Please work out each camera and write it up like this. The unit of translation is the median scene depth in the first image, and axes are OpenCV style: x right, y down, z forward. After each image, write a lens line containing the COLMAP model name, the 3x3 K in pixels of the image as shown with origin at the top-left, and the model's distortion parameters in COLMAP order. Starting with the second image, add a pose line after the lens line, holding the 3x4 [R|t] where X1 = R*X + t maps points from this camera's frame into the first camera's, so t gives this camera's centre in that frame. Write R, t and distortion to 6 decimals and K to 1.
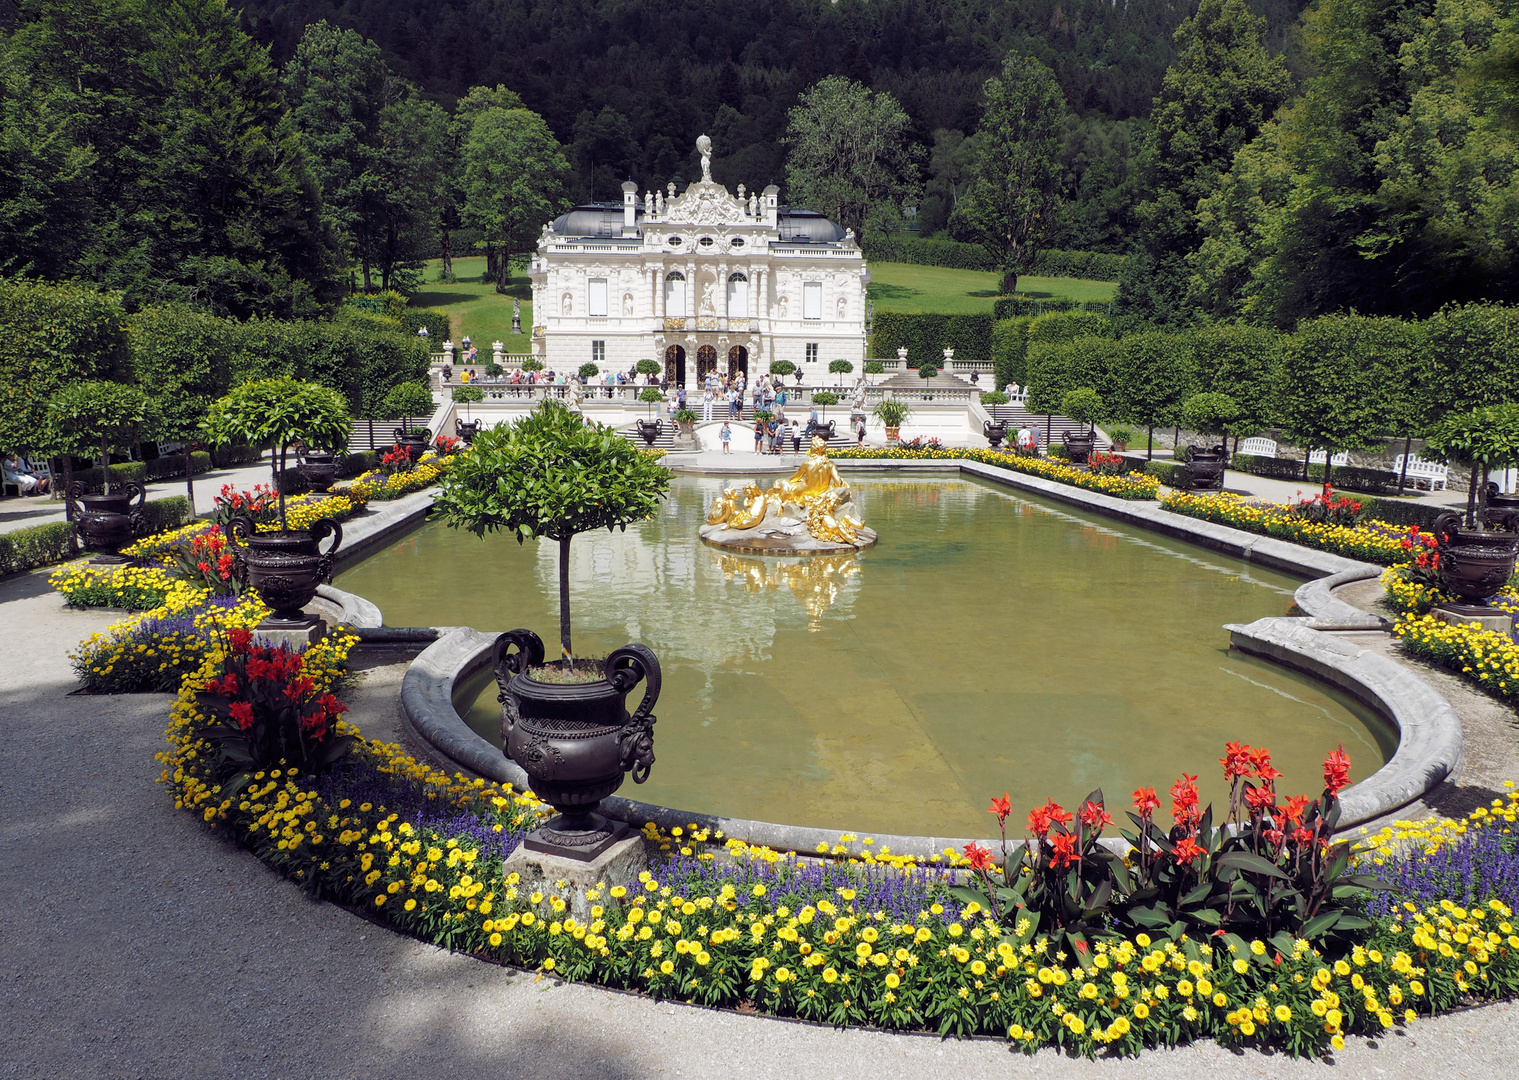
lens RADIAL K [[1111.8, 0, 759.5], [0, 1111.8, 540.0], [0, 0, 1]] dist [0.006381, 0.000642]
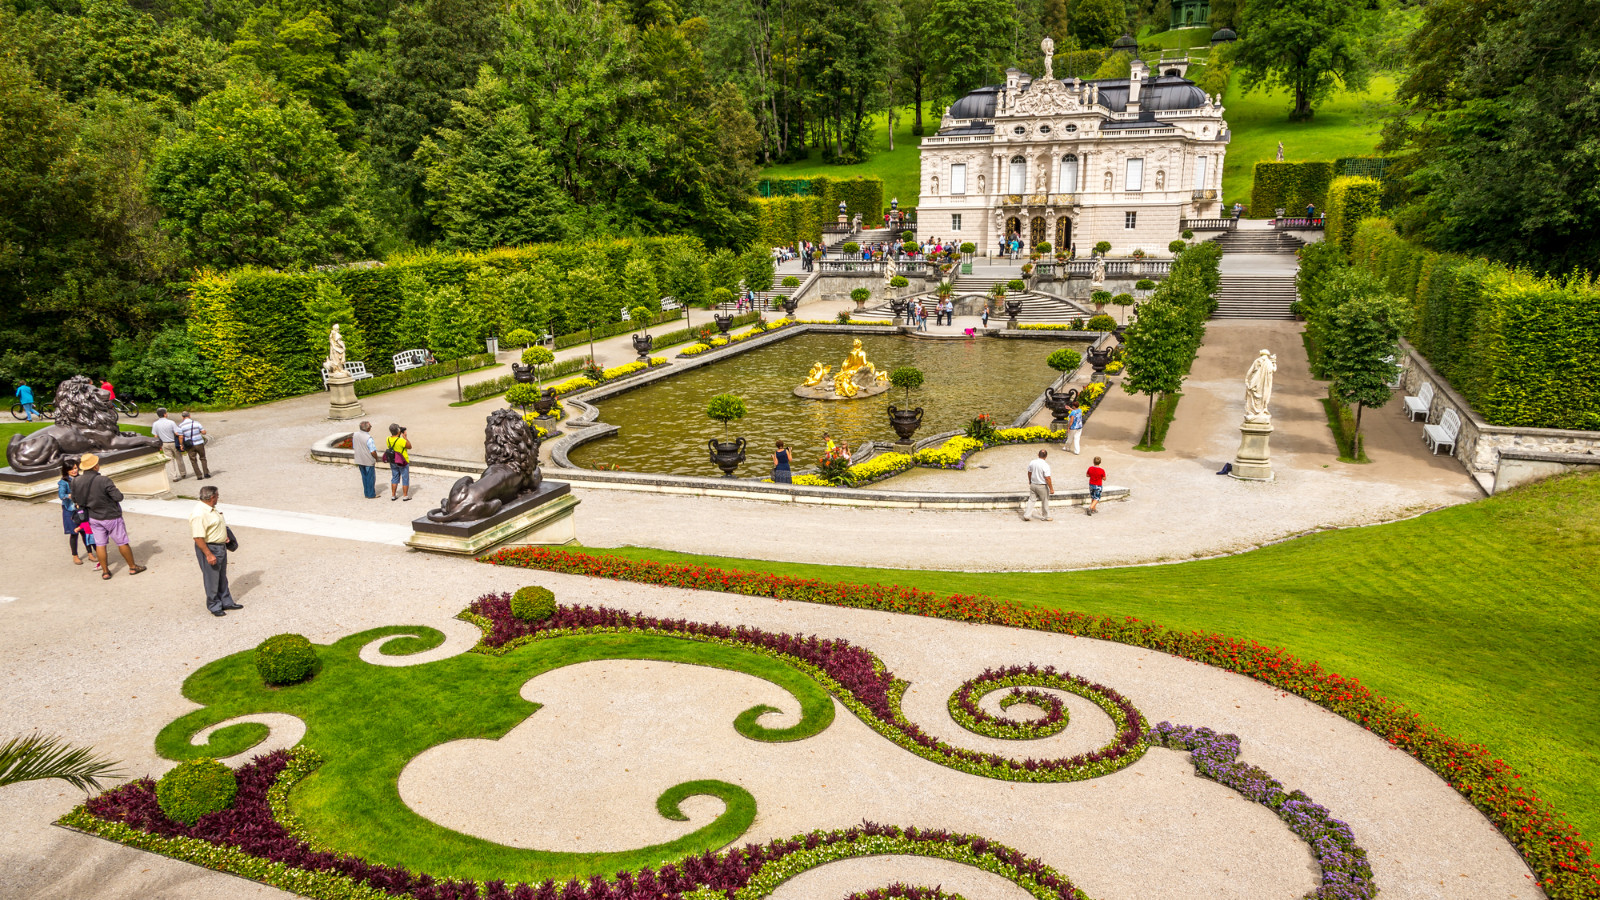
lens RADIAL K [[1100.5, 0, 800.6], [0, 1100.5, 540.4], [0, 0, 1]] dist [0.032199, -0.000777]
pose [[0.896675, 0.111041, -0.428536, 0.284981], [-0.035879, 0.983075, 0.179658, -0.031245], [0.441232, -0.145719, 0.885483, -0.270219]]
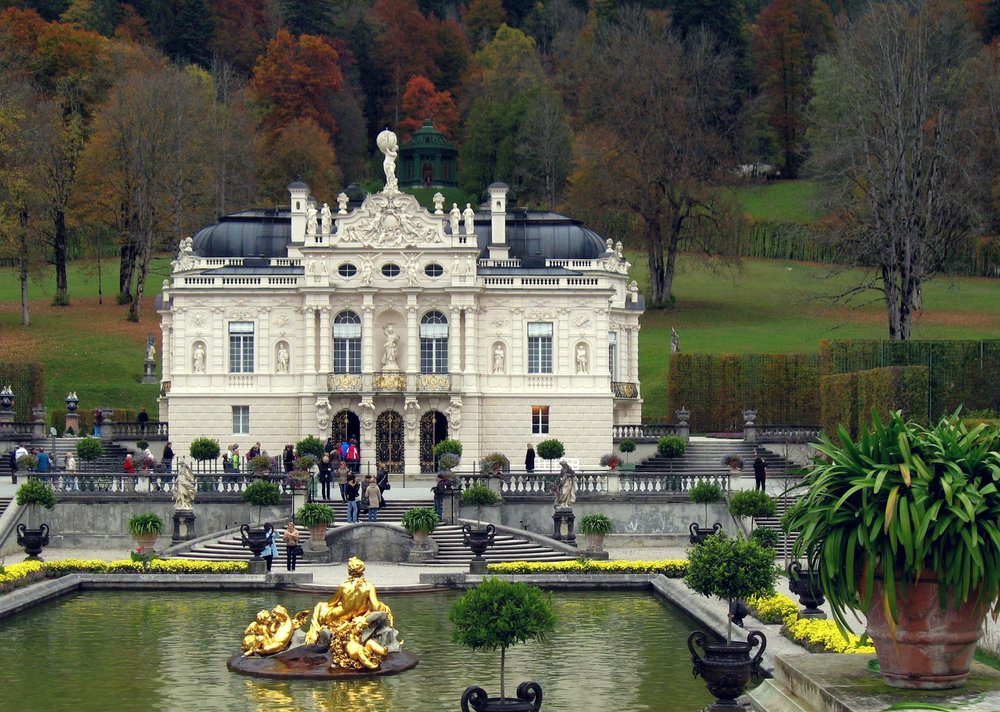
lens RADIAL K [[1920.1, 0, 500.0], [0, 1920.1, 356.0], [0, 0, 1]] dist [-0.153977, 0.031886]
pose [[0.998378, -0.010871, -0.055894, 0.092551], [0.000718, 0.983929, -0.178557, 0.009885], [0.056937, 0.178227, 0.982341, -0.212483]]
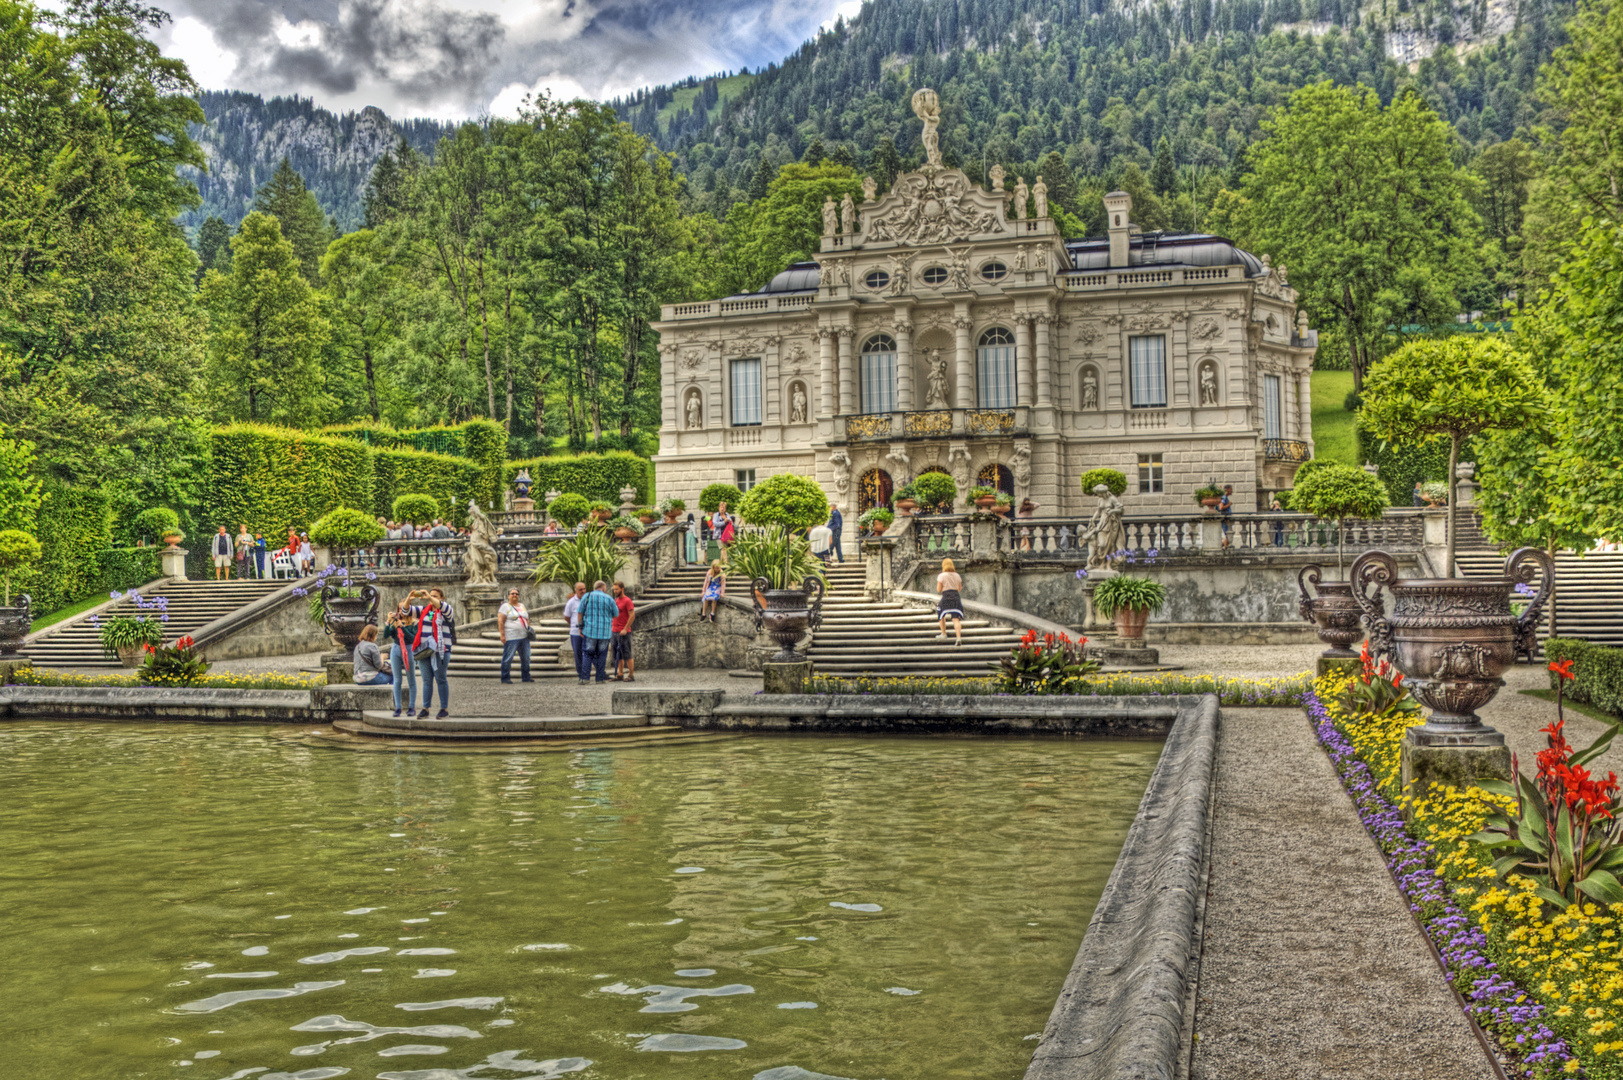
lens RADIAL K [[1432.0, 0, 805.2], [0, 1432.0, 591.6], [0, 0, 1]] dist [-0.164113, 0.134449]
pose [[0.930789, -0.023854, -0.364777, 0.136969], [-0.026036, 0.991009, -0.131240, -0.029515], [0.364628, 0.131655, 0.921799, 0.377649]]
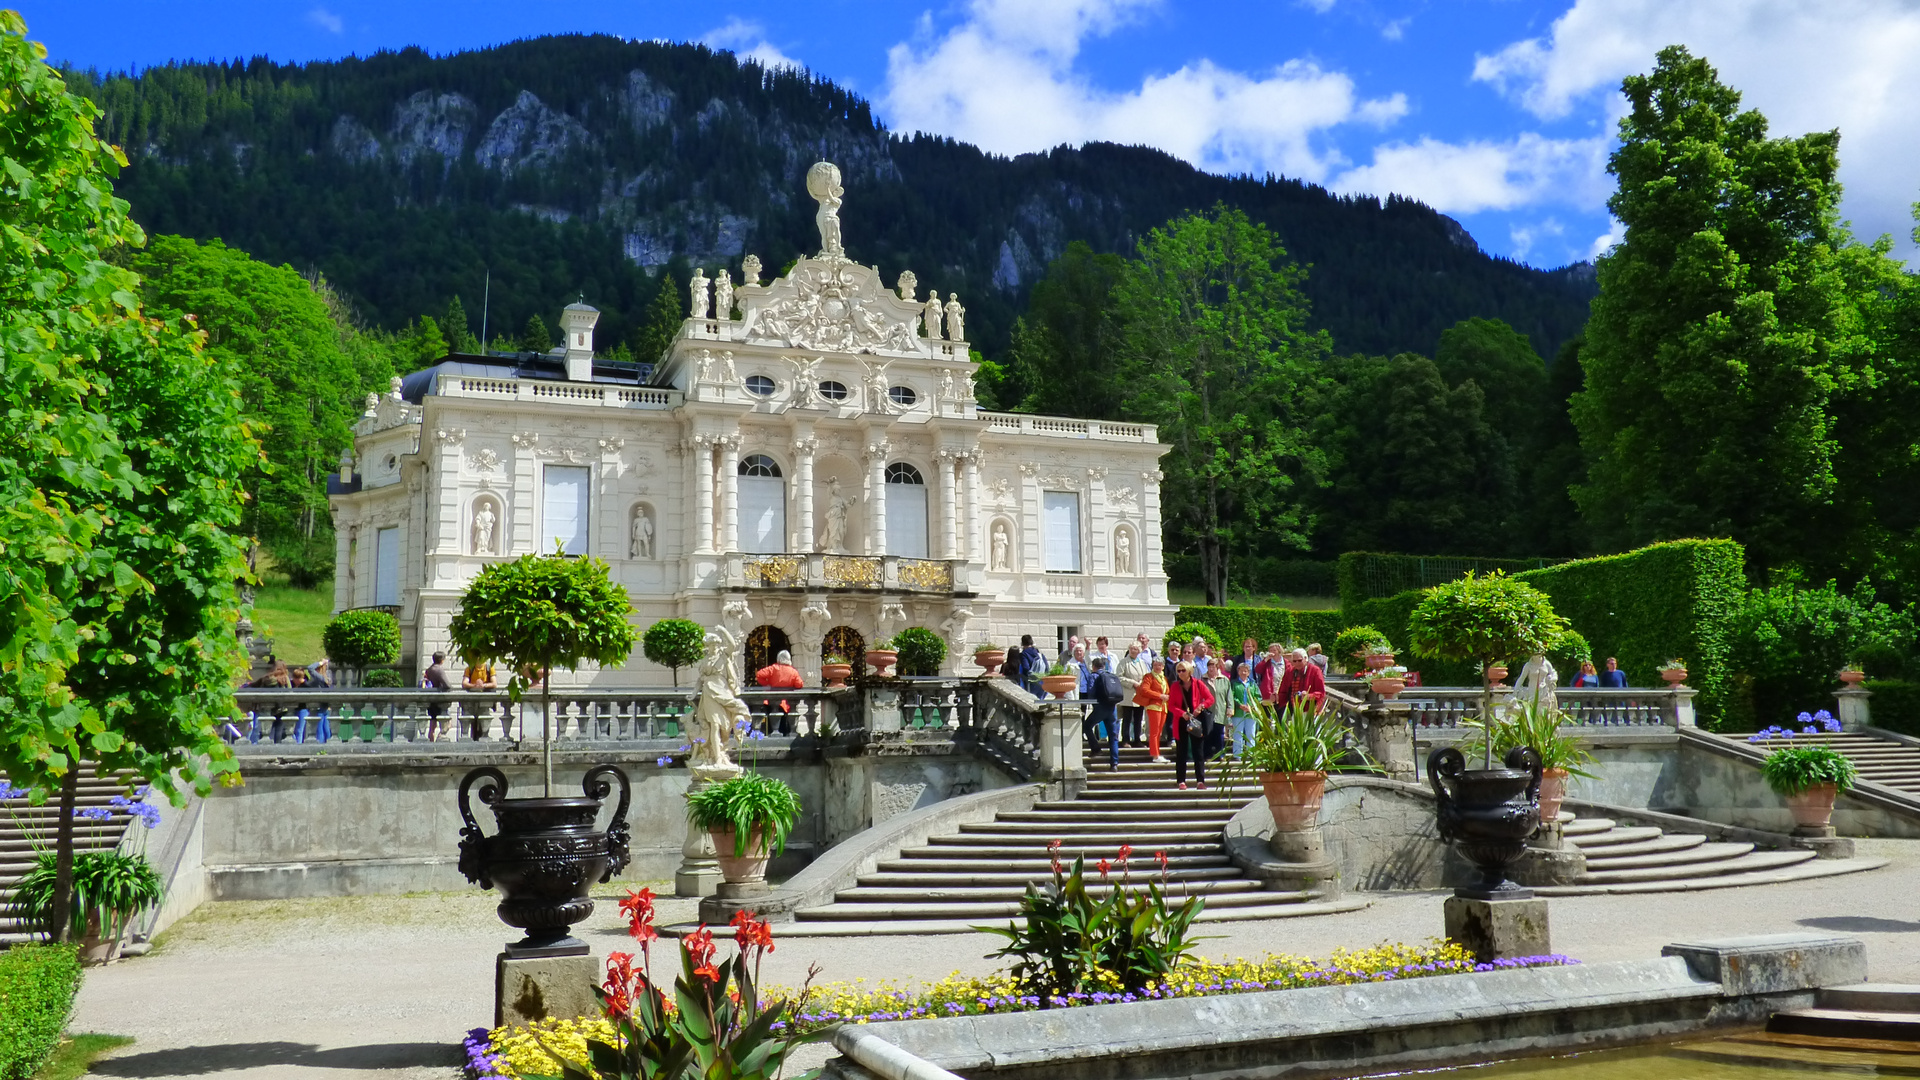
lens RADIAL K [[1511.8, 0, 960.0], [0, 1511.8, 540.0], [0, 0, 1]] dist [-0.010108, -0.003077]
pose [[0.959618, 0.013951, 0.280959, -0.162620], [0.069224, 0.956345, -0.283922, -0.046405], [-0.272654, 0.291906, 0.916761, 0.475299]]
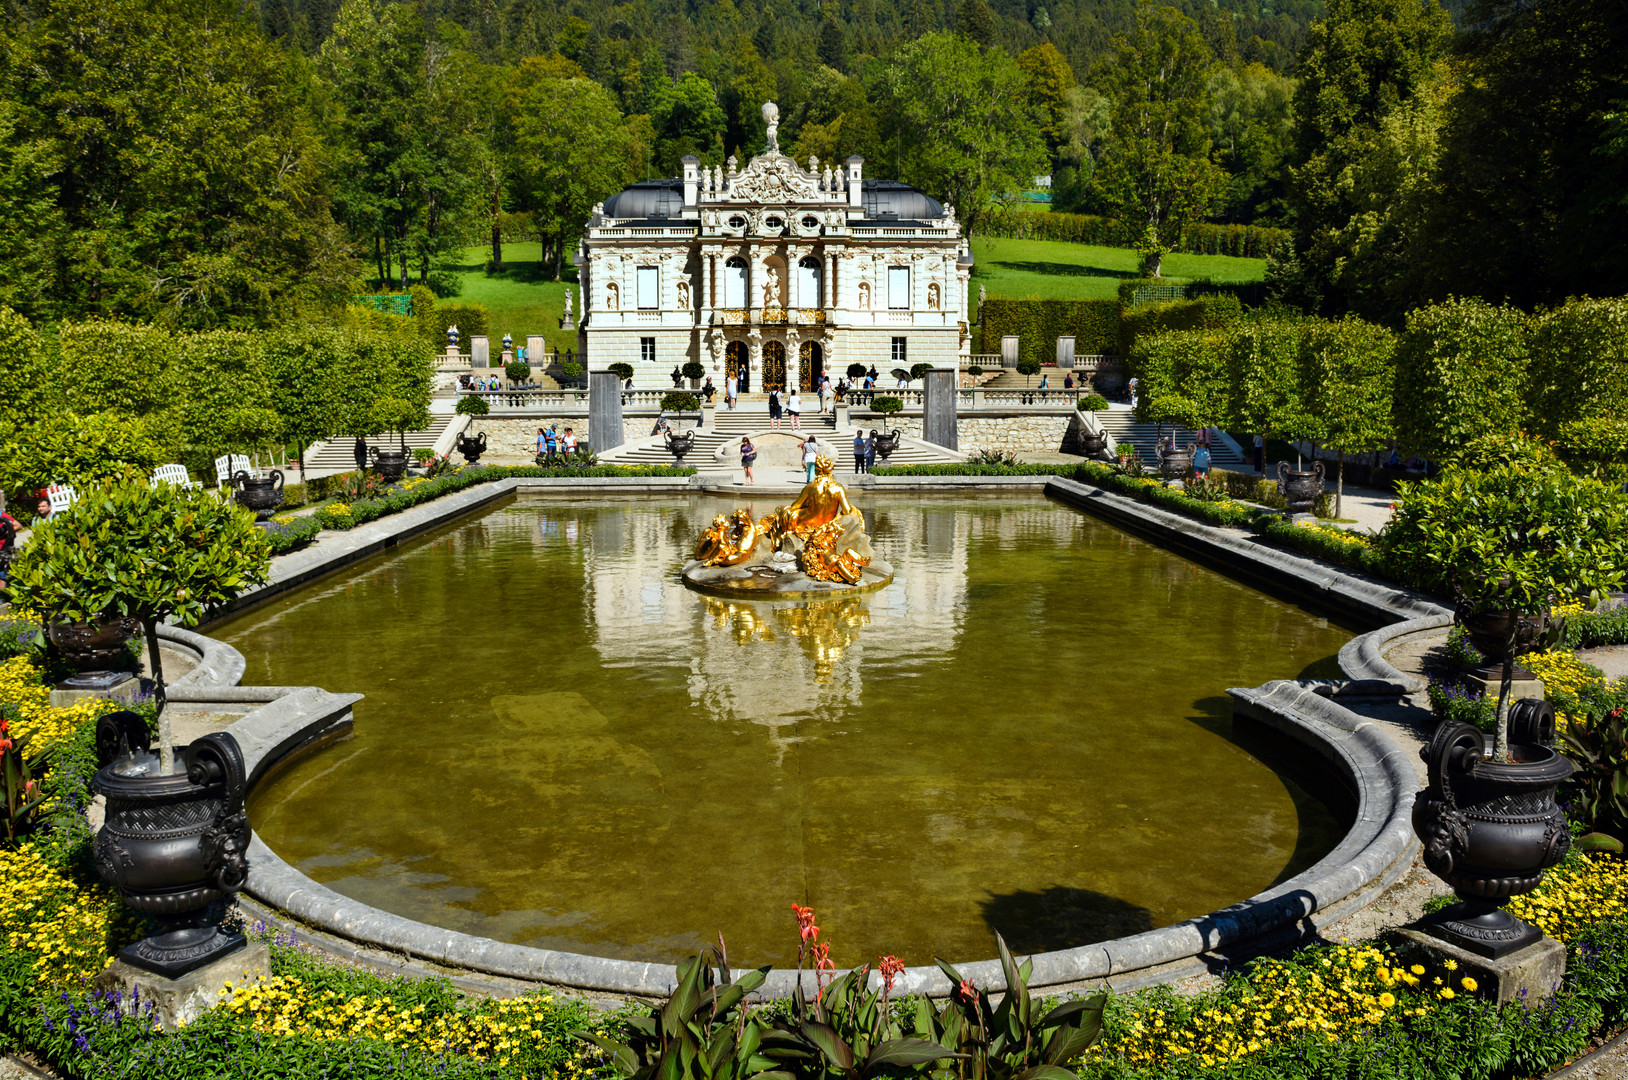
lens RADIAL K [[1316.3, 0, 814.0], [0, 1316.3, 540.0], [0, 0, 1]] dist [-0.162787, 0.086465]
pose [[0.998747, -0.003915, -0.049882, 0.032571], [0.002937, 0.999802, -0.019667, -0.003298], [0.049949, 0.019496, 0.998561, 0.003946]]
